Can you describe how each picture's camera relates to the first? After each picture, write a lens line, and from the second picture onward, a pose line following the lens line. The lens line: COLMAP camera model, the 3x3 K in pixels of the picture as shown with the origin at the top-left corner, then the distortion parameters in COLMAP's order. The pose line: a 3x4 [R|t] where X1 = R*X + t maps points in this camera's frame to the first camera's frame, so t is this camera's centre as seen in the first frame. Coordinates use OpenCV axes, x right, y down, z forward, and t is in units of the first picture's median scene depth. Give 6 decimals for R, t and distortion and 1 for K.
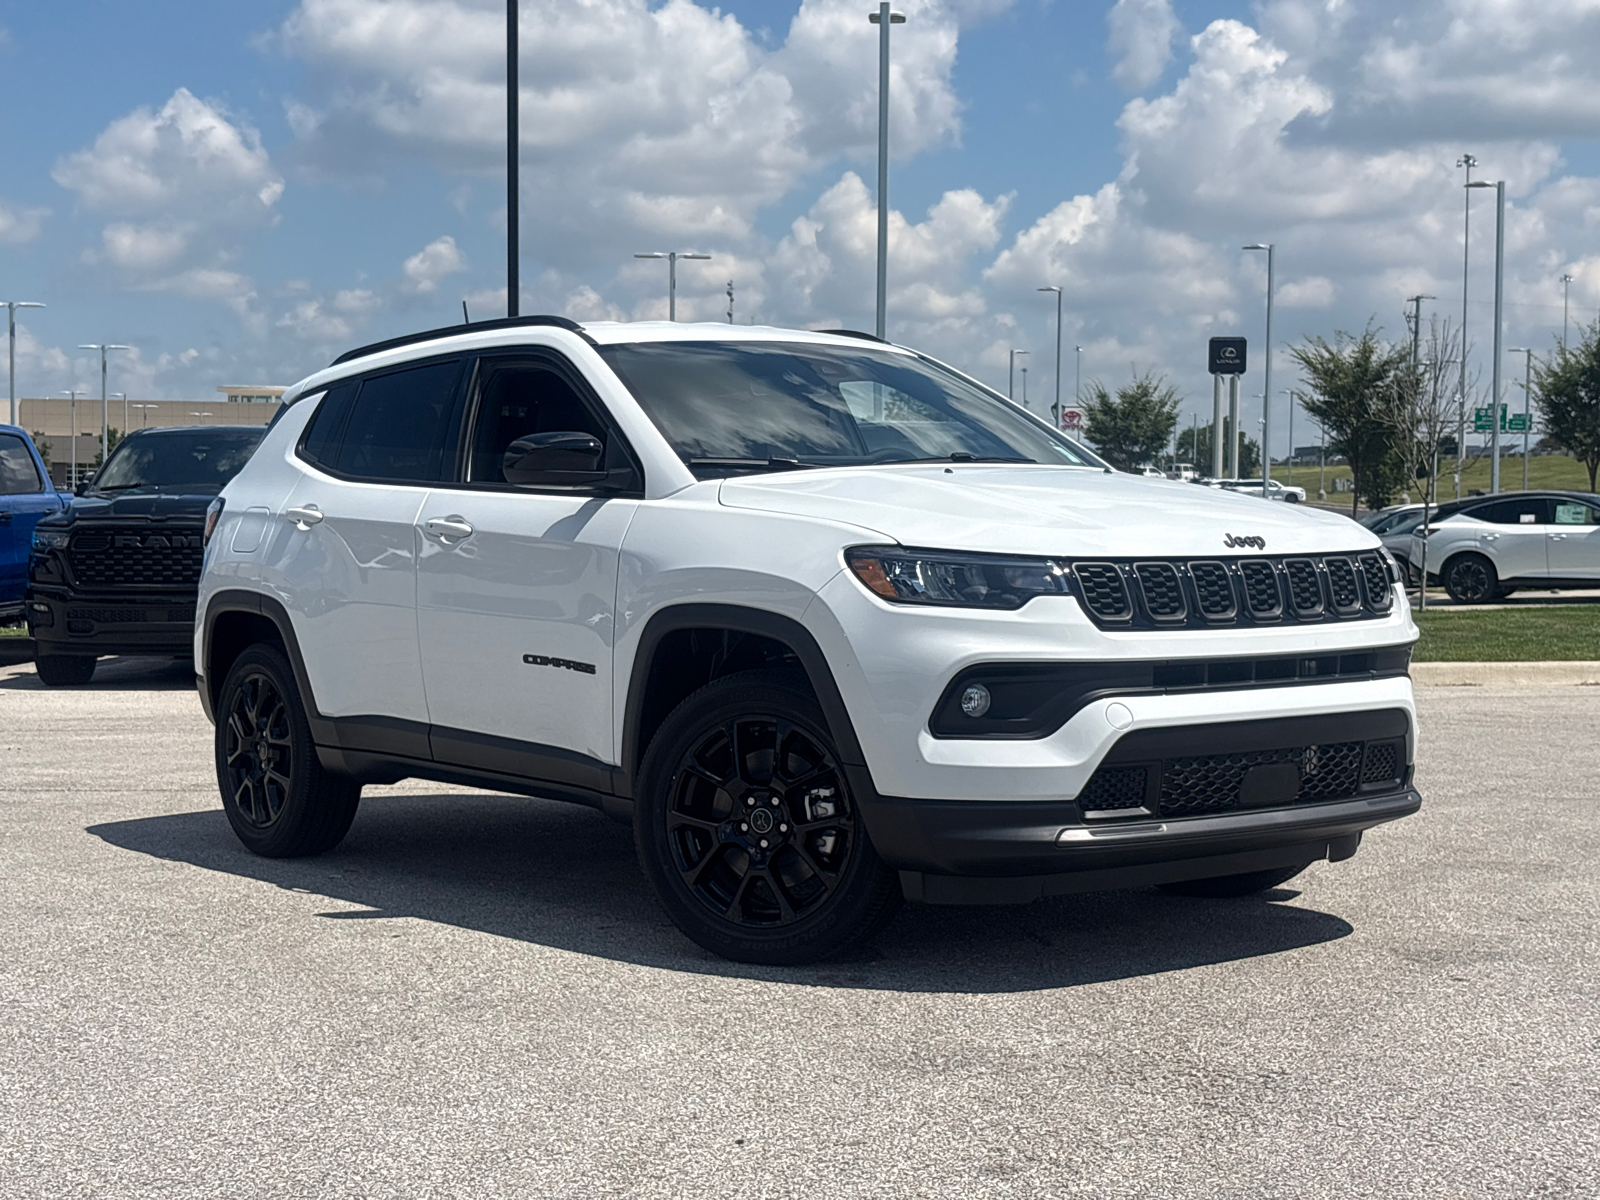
lens RADIAL K [[2438.5, 0, 795.2], [0, 2438.5, 586.5], [0, 0, 1]] dist [0.117676, 0.000000]
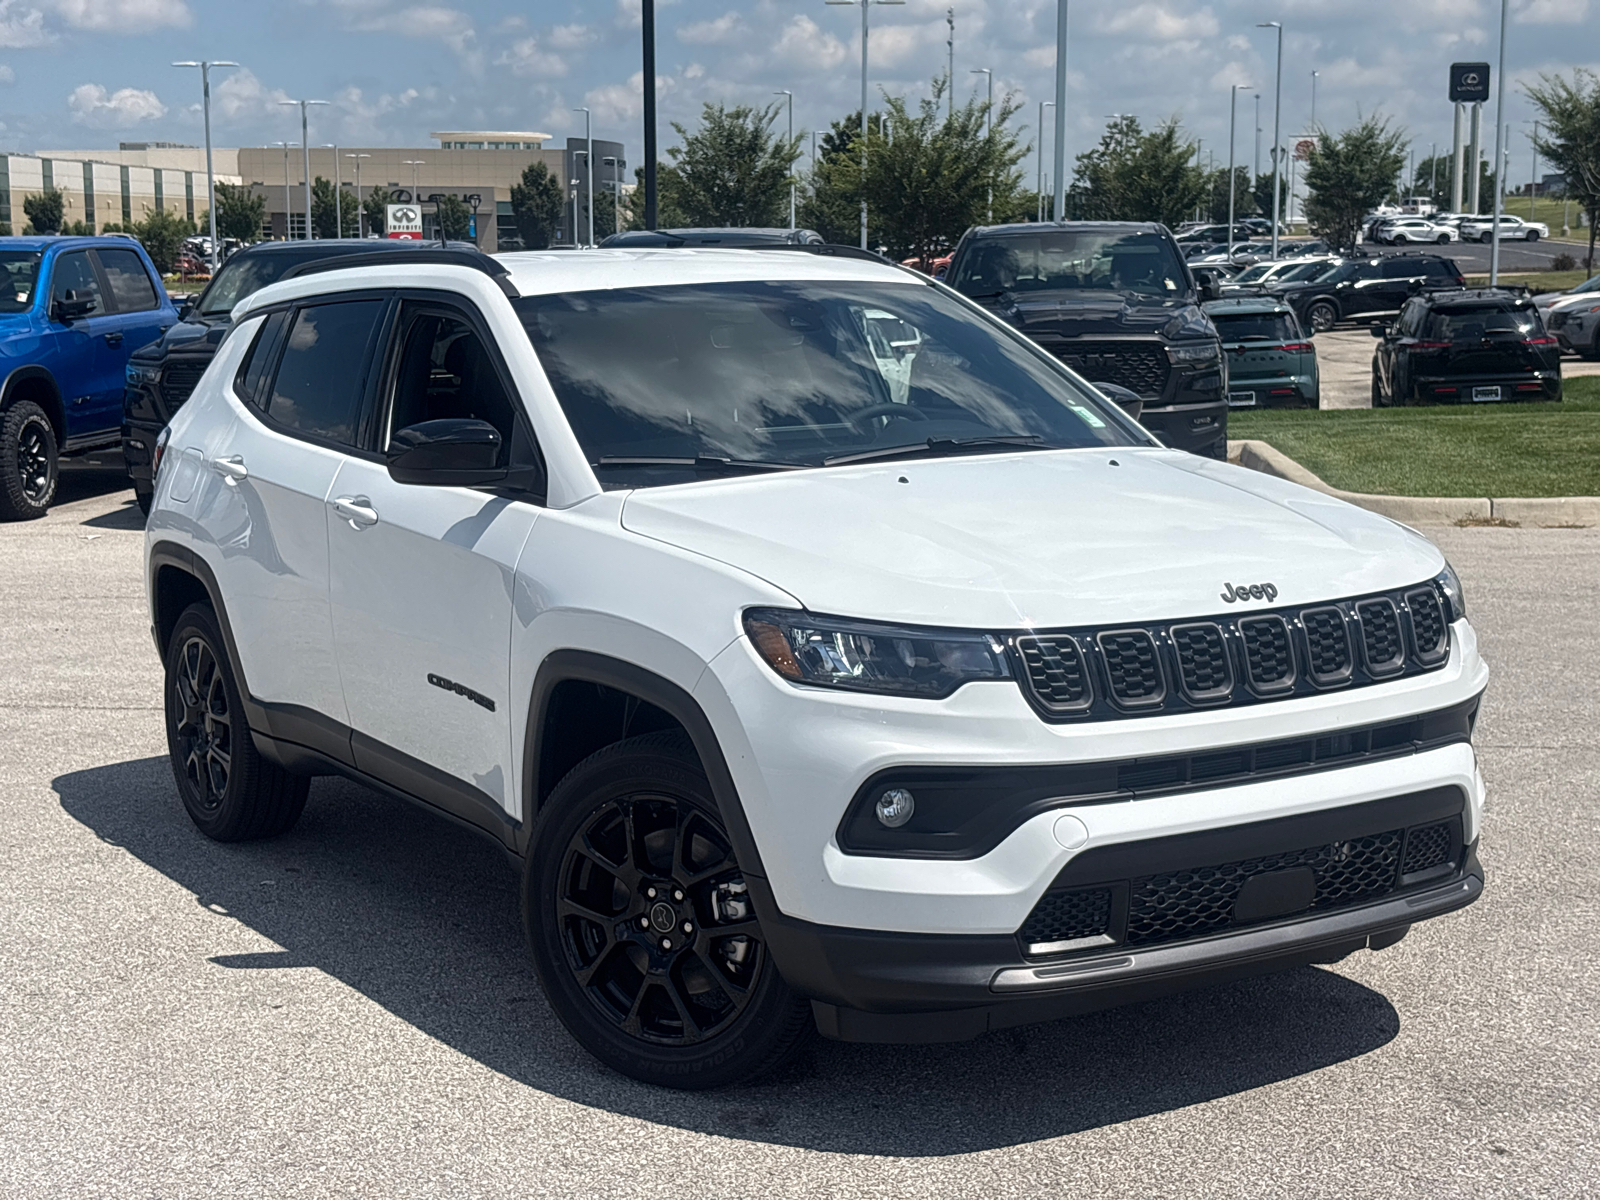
lens RADIAL K [[2438.5, 0, 787.4], [0, 2438.5, 608.9], [0, 0, 1]] dist [0.117676, 0.000000]
pose [[0.995627, 0.002839, -0.093378, 0.090934], [0.007962, 0.993323, 0.115092, -0.089344], [0.093081, -0.115332, 0.988956, 0.164231]]
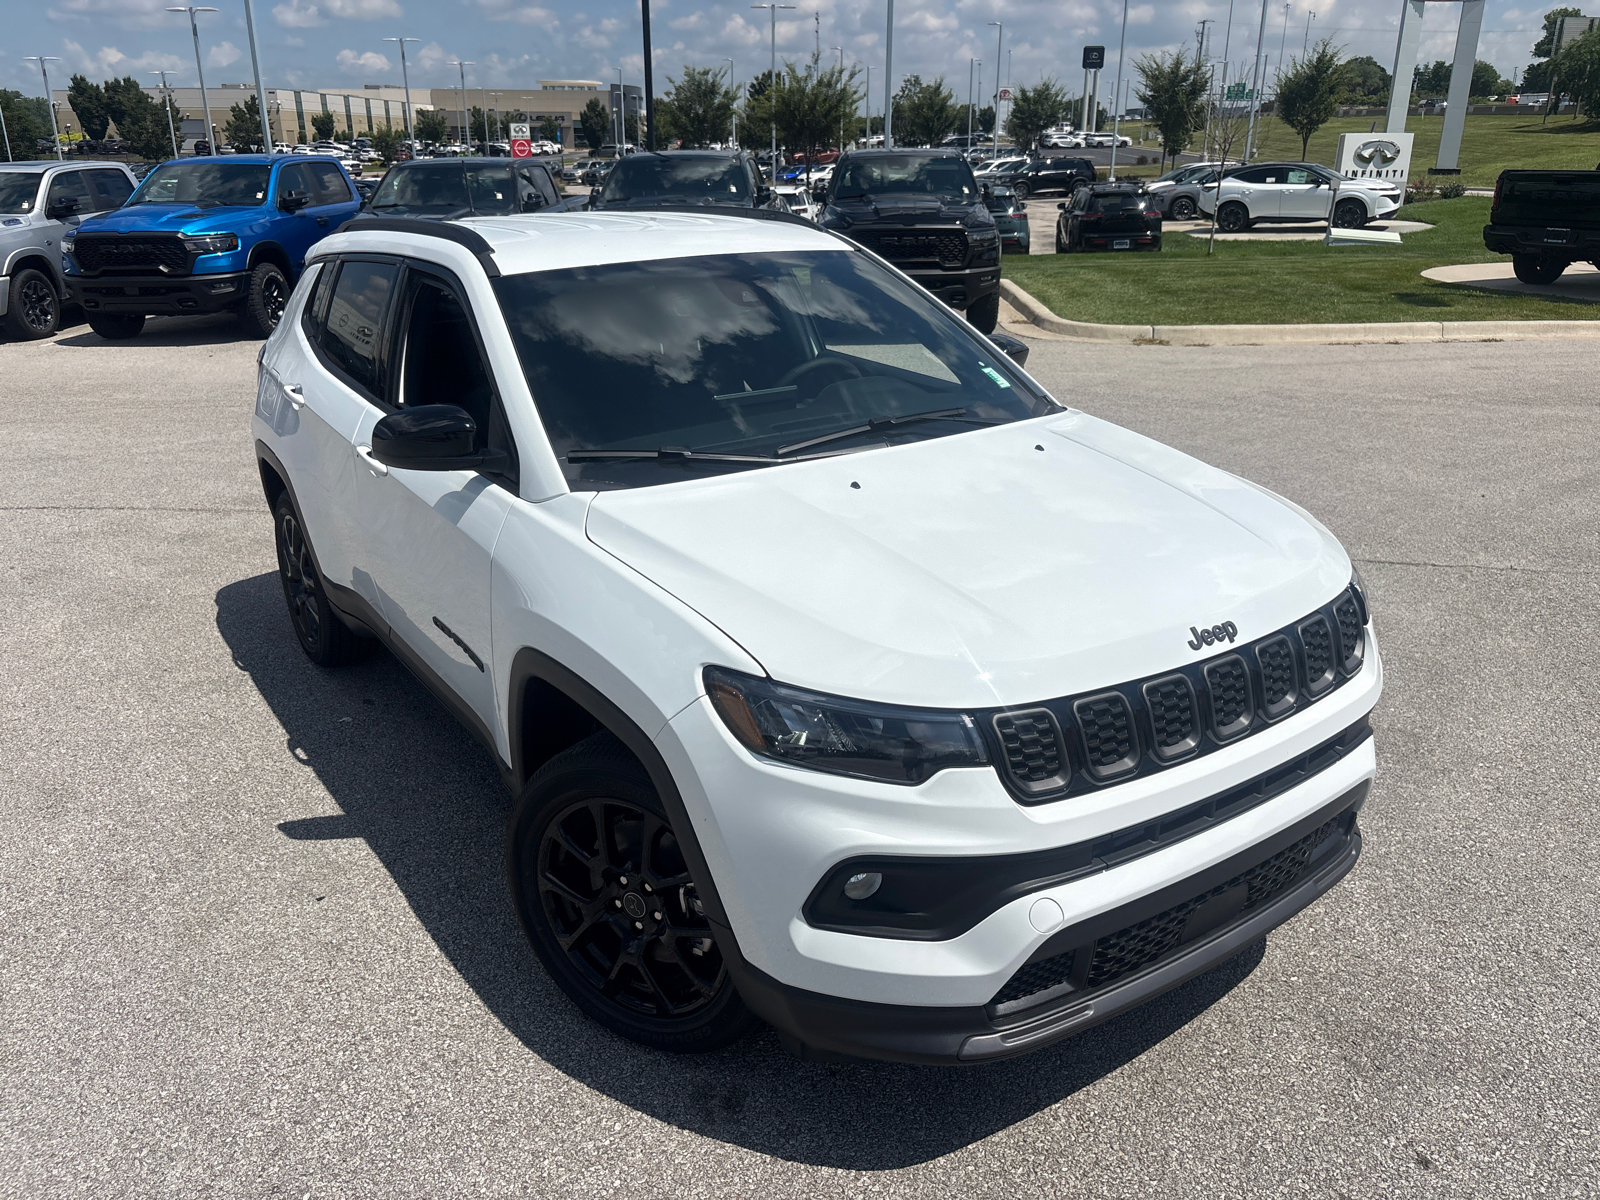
lens RADIAL K [[1222.7, 0, 802.8], [0, 1222.7, 586.1], [0, 0, 1]] dist [0.044109, -0.046606]
pose [[0.999253, 0.006485, -0.038088, 0.055218], [0.005568, 0.951348, 0.308068, -0.132167], [0.038233, -0.308050, 0.950602, 0.522205]]
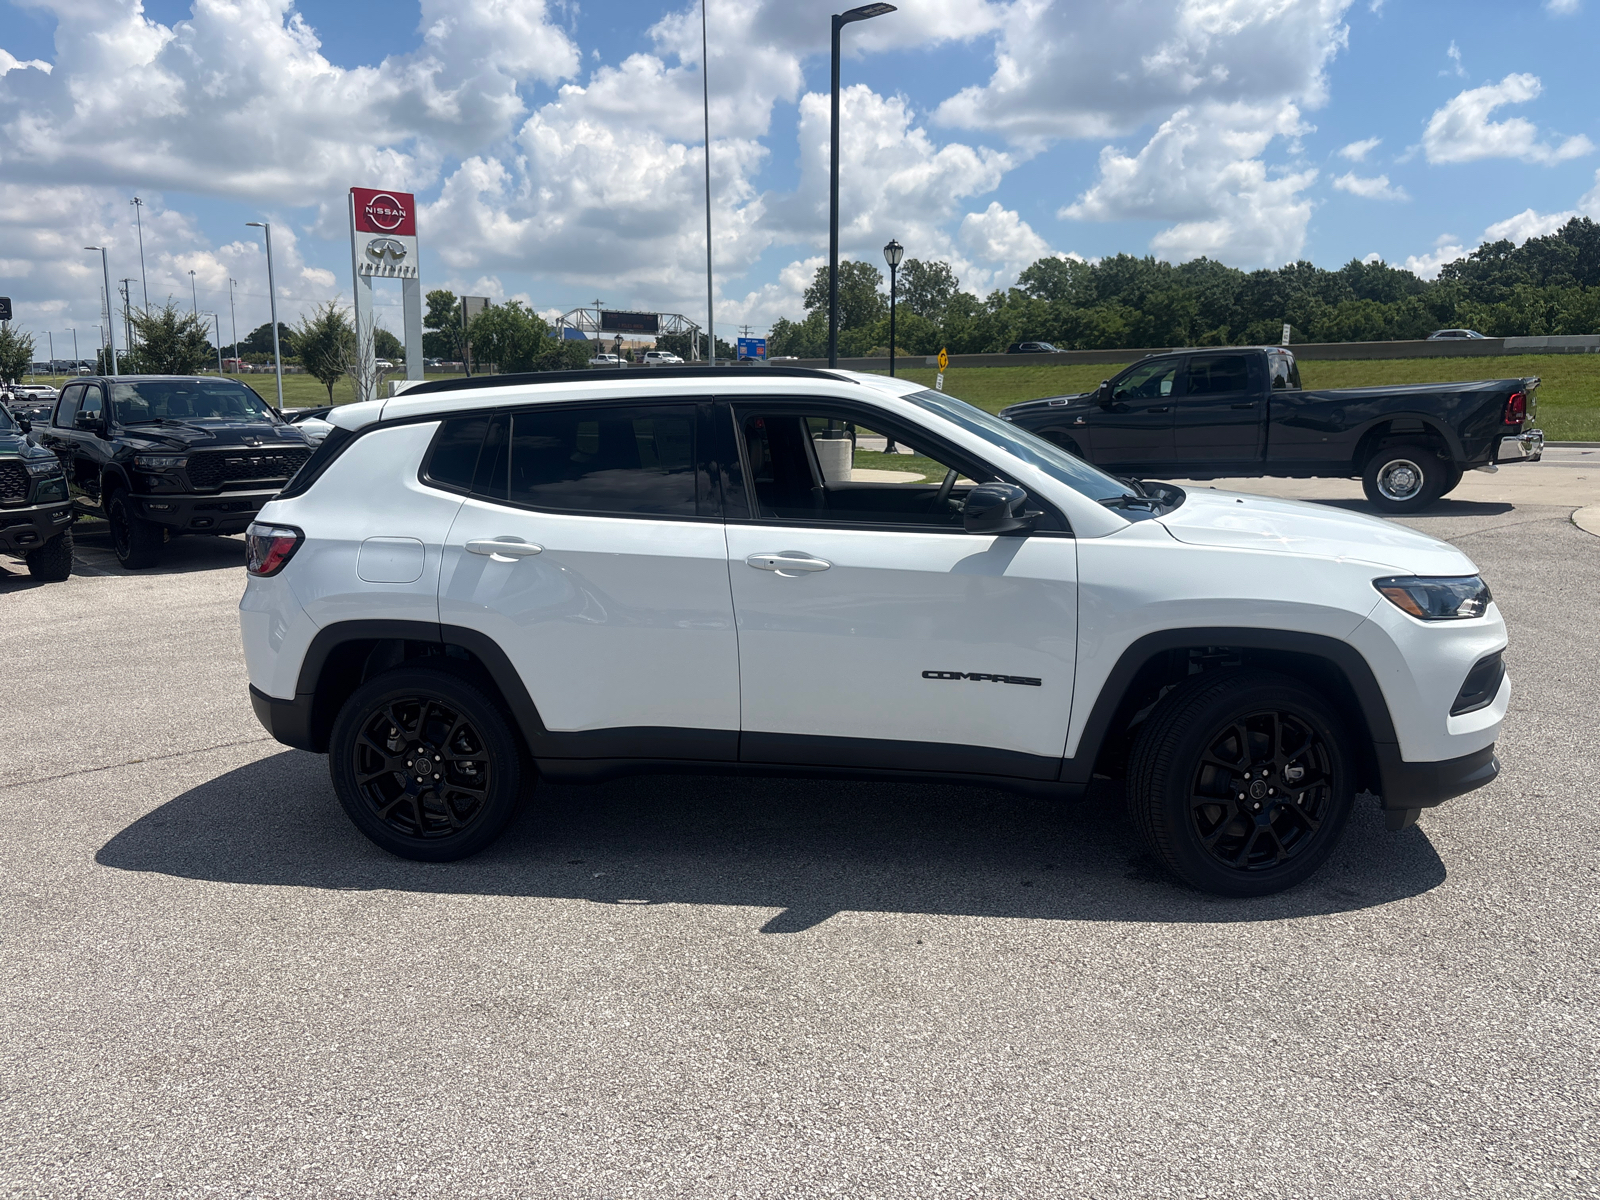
lens RADIAL K [[1222.7, 0, 778.2], [0, 1222.7, 587.3], [0, 0, 1]] dist [0.044109, -0.046606]
pose [[0.727257, -0.113782, 0.676868, -0.538663], [0.030303, 0.990525, 0.133950, -0.090247], [-0.685696, -0.076905, 0.723814, 0.609105]]
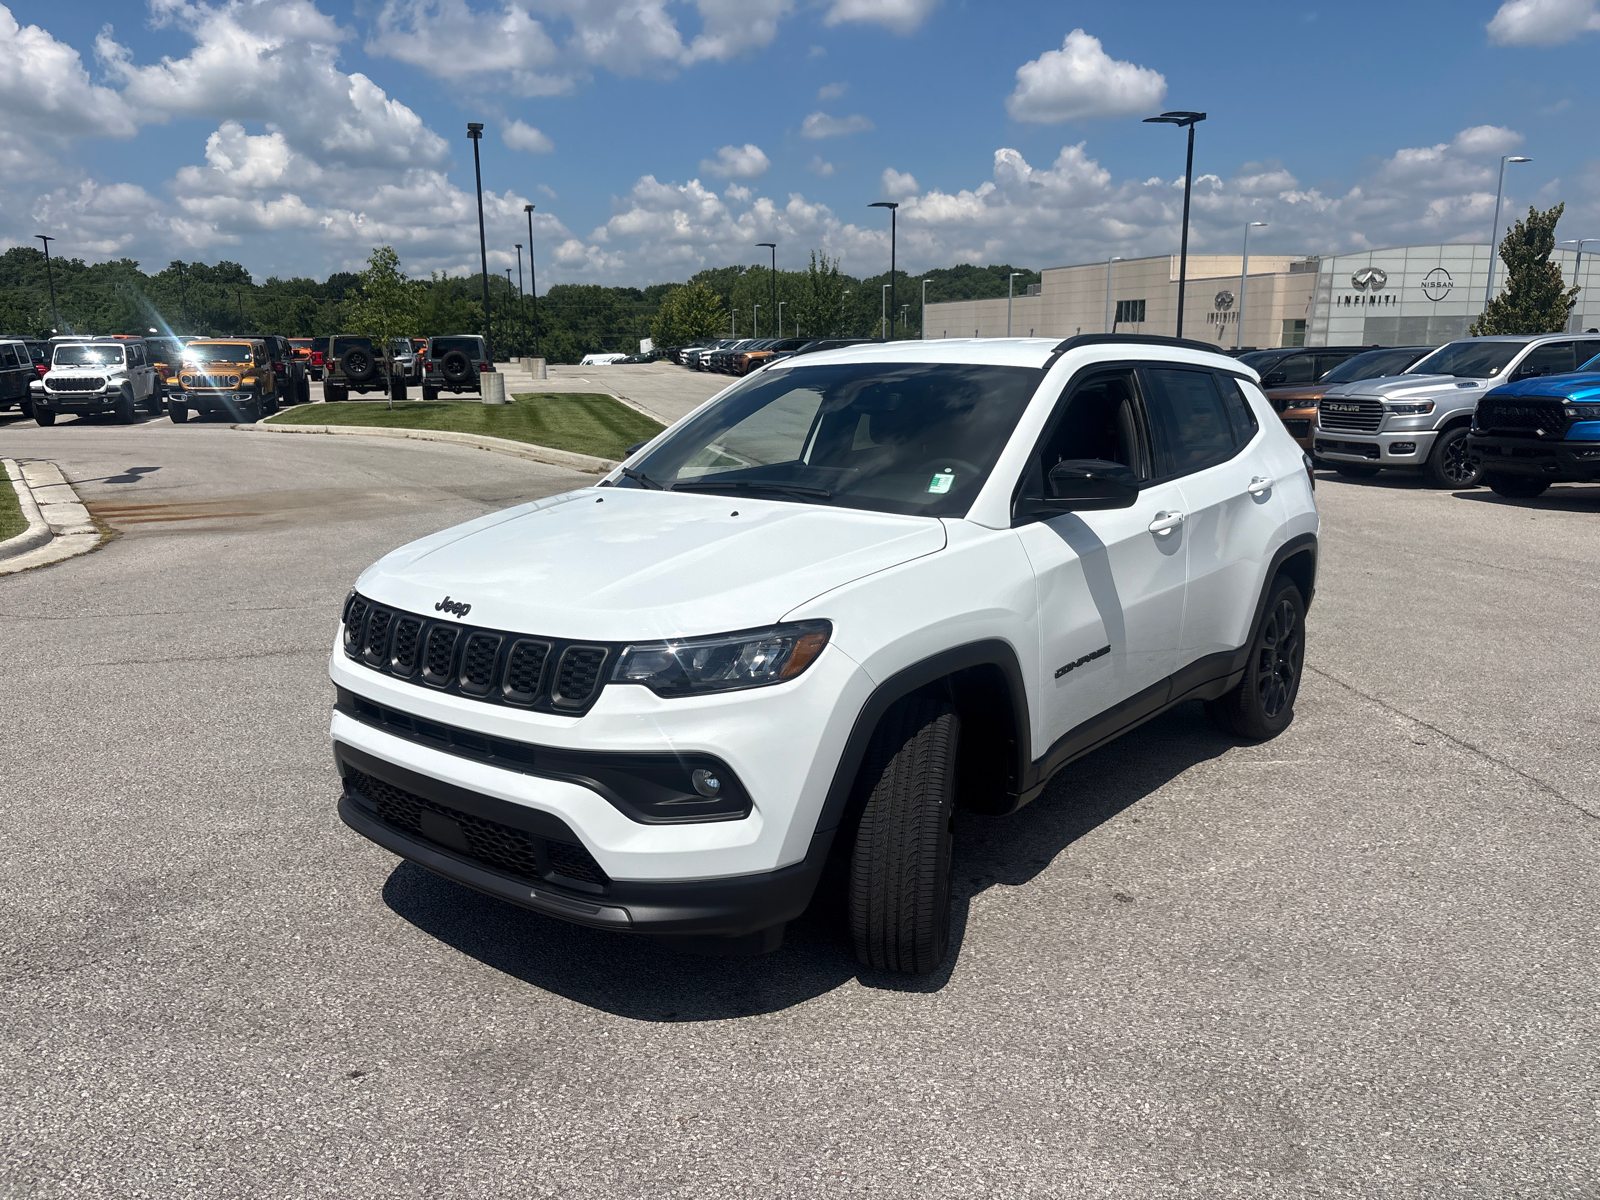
lens RADIAL K [[1222.7, 0, 776.9], [0, 1222.7, 600.8], [0, 0, 1]] dist [0.044109, -0.046606]
pose [[0.230207, 0.195190, -0.953365, 0.608815], [-0.022176, 0.980476, 0.195386, -0.107918], [0.972889, -0.023837, 0.230041, 0.853435]]
